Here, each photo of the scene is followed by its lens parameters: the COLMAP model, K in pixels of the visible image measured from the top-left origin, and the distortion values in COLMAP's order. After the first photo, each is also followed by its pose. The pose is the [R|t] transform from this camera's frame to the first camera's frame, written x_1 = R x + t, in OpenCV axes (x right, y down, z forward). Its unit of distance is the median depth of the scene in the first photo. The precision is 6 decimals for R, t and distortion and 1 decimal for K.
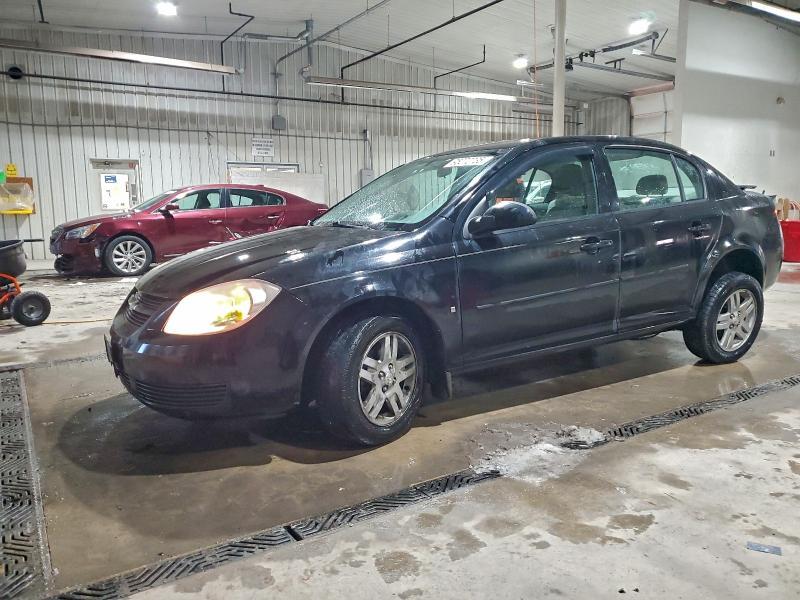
lens RADIAL K [[606.8, 0, 395.9], [0, 606.8, 298.1], [0, 0, 1]] dist [0.011309, 0.003845]
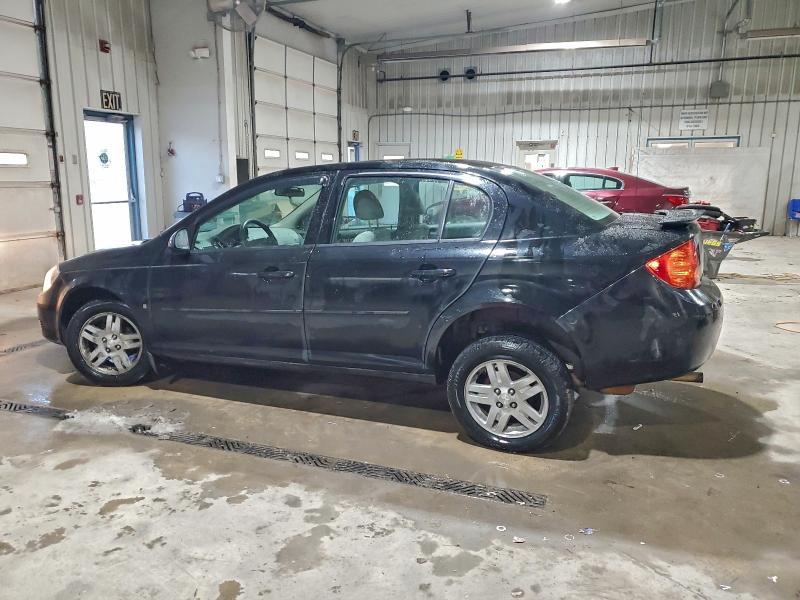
lens RADIAL K [[606.8, 0, 395.9], [0, 606.8, 298.1], [0, 0, 1]] dist [0.011309, 0.003845]
pose [[0.619448, 0.168896, -0.766654, 1.186530], [-0.125142, 0.985339, 0.115960, -0.181709], [0.774999, 0.024109, 0.631502, 0.468183]]
